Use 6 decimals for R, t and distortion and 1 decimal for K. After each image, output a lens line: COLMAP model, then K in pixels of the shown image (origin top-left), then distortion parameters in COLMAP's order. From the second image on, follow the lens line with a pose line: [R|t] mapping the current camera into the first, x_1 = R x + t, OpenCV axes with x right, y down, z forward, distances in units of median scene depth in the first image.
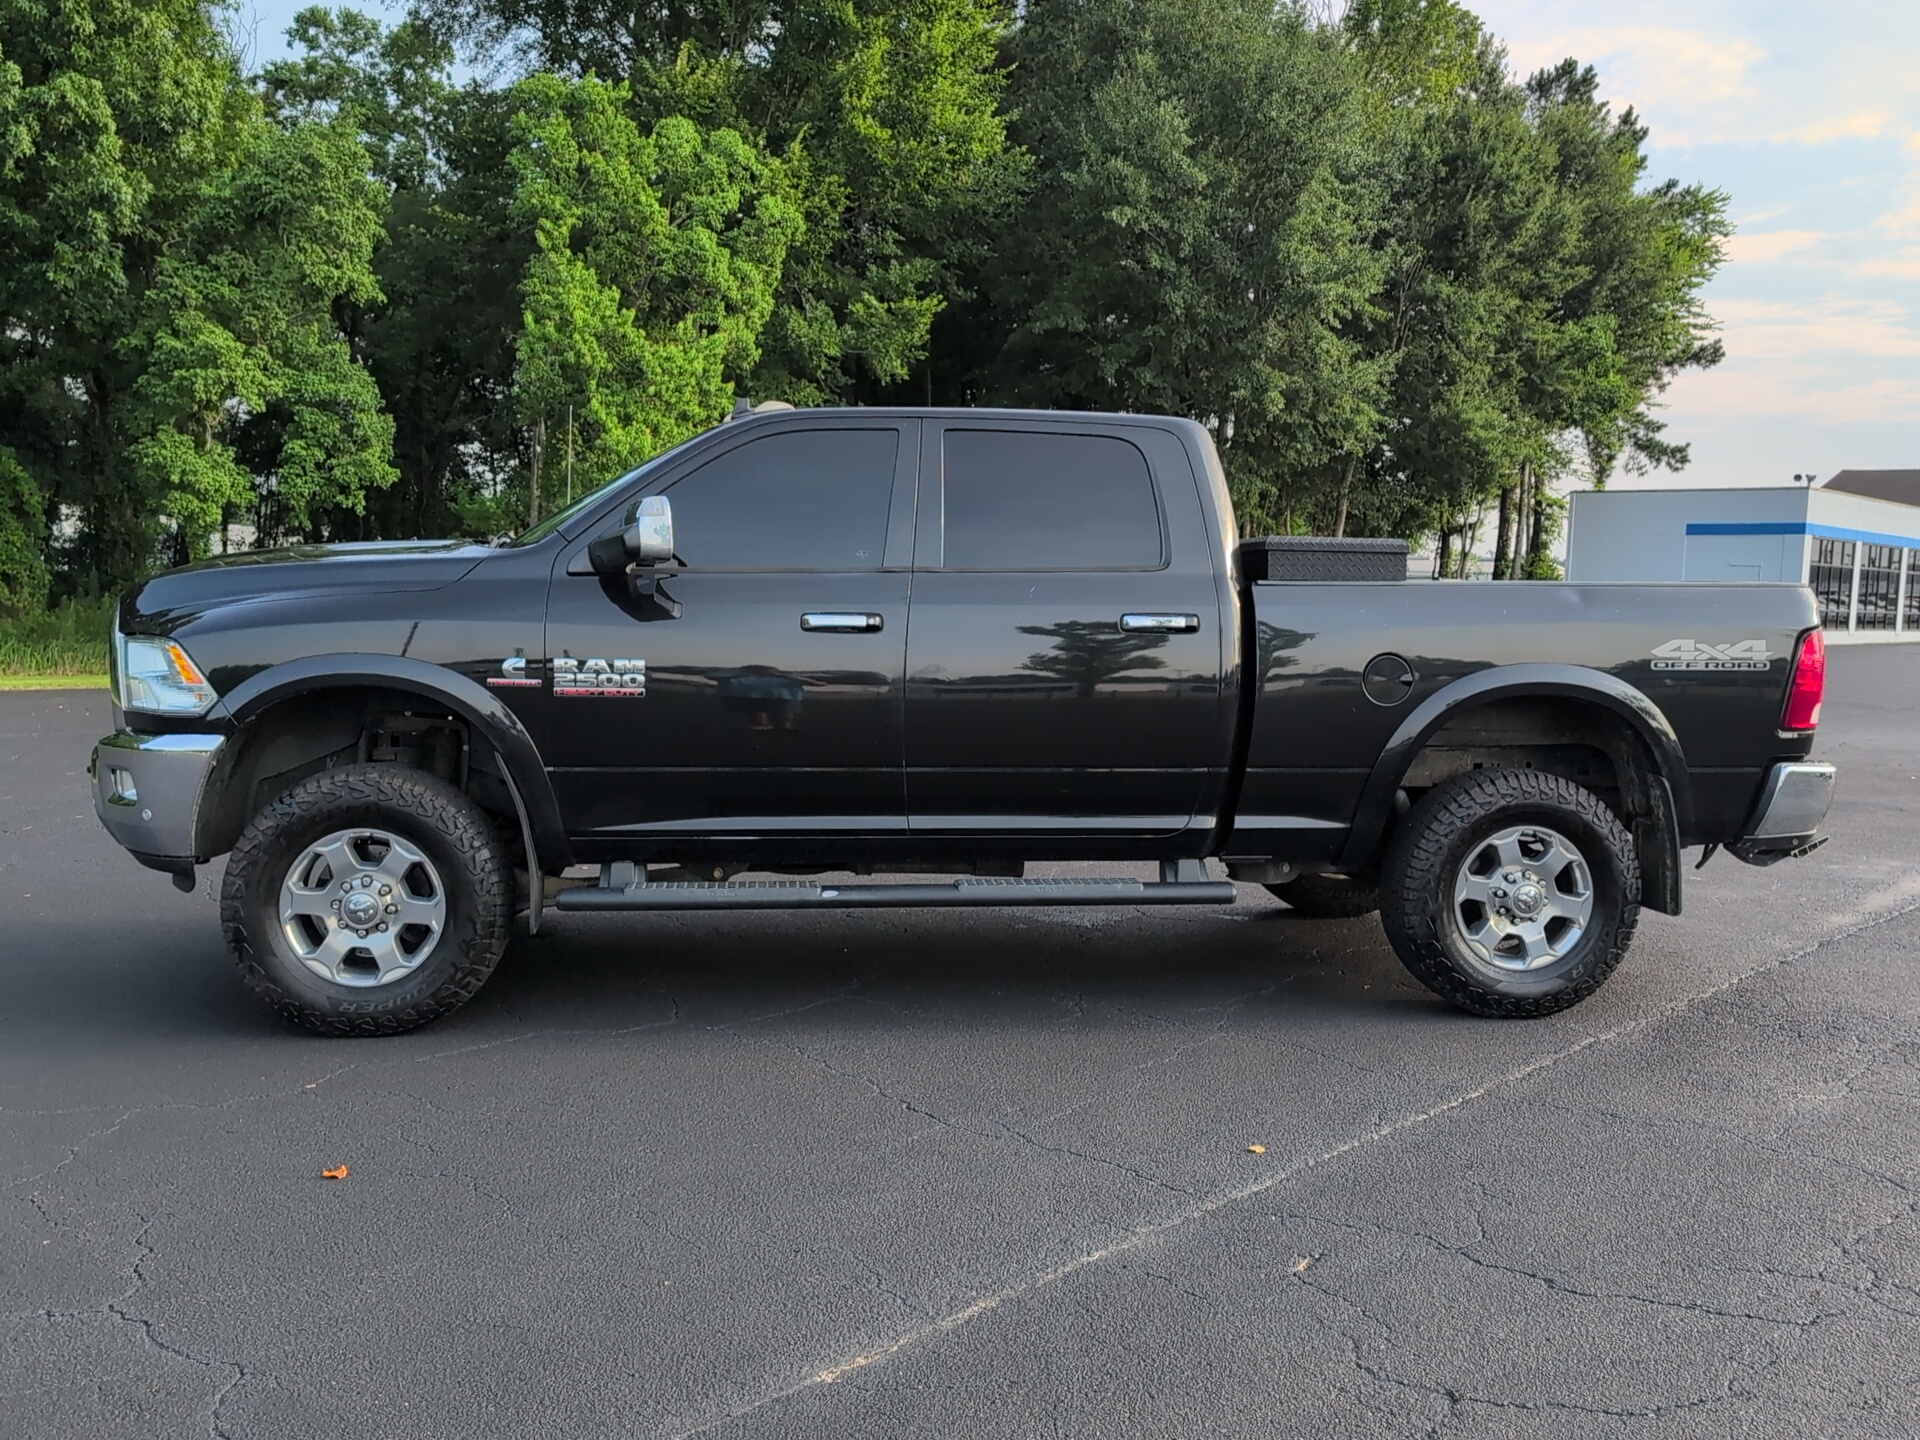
lens RADIAL K [[1608.5, 0, 954.5], [0, 1608.5, 721.4], [0, 0, 1]] dist [0.014894, -0.004963]
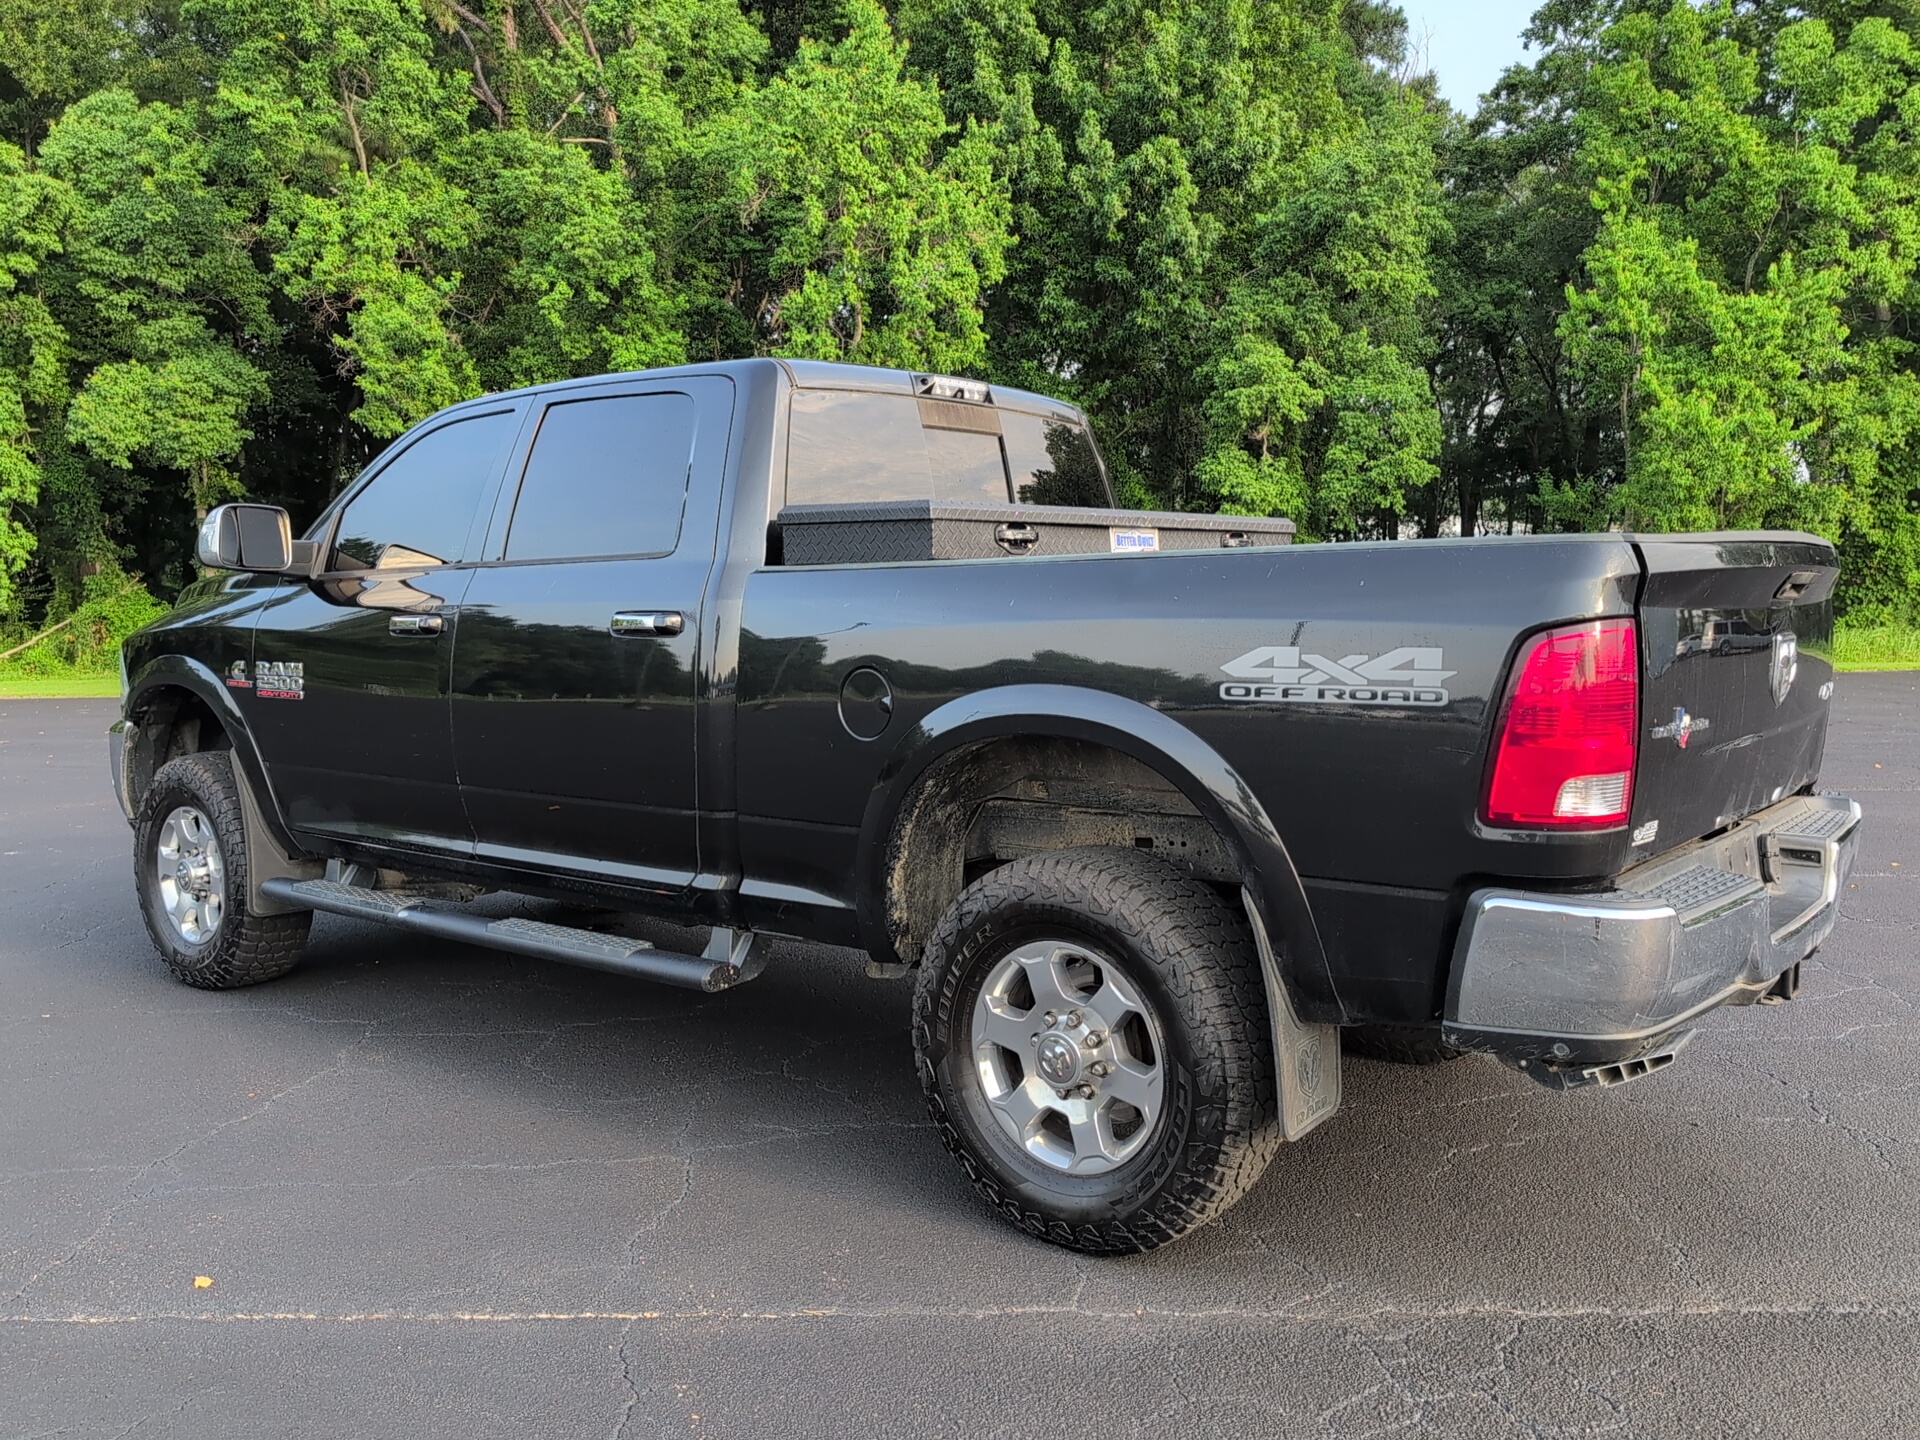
lens RADIAL K [[1608.5, 0, 954.5], [0, 1608.5, 721.4], [0, 0, 1]] dist [0.014894, -0.004963]
pose [[0.700756, 0.035072, -0.712538, 0.161247], [-0.034316, 0.999292, 0.015438, -0.006206], [0.712575, 0.013633, 0.701463, 0.110799]]
